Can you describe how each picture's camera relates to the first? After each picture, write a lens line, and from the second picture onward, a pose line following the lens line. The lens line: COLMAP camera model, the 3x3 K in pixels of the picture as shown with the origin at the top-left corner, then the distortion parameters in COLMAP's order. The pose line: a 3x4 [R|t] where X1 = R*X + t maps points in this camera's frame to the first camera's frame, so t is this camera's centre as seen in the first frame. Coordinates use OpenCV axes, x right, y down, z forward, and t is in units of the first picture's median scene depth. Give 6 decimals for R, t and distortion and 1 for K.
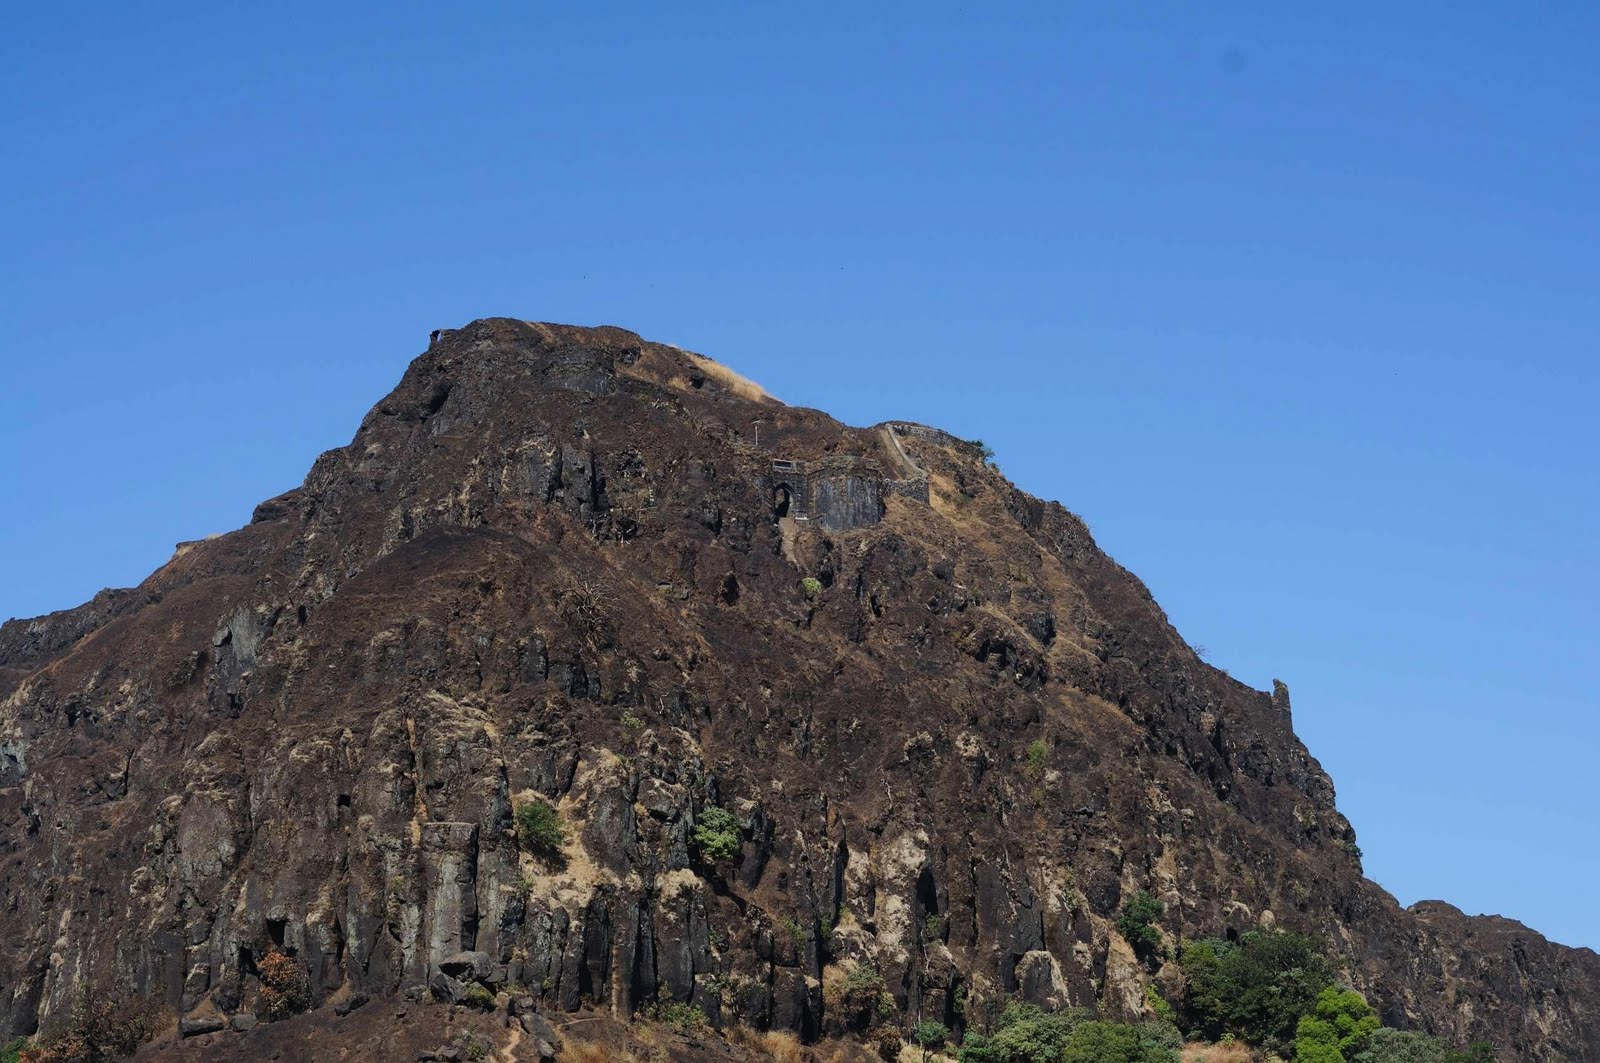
lens RADIAL K [[3452.2, 0, 799.4], [0, 3452.2, 530.9], [0, 0, 1]] dist [-0.037952, 0.000000]
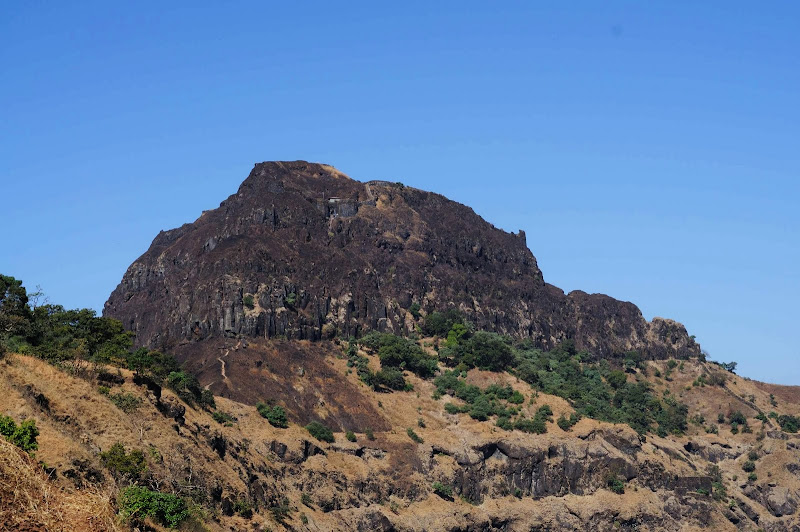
lens RADIAL K [[1726.1, 0, 400.3], [0, 1726.1, 266.2], [0, 0, 1]] dist [-0.037952, 0.000000]
pose [[0.991376, -0.043356, -0.123669, 0.372450], [0.056475, 0.992906, 0.104629, -0.174477], [0.118256, -0.110711, 0.986792, -1.169840]]
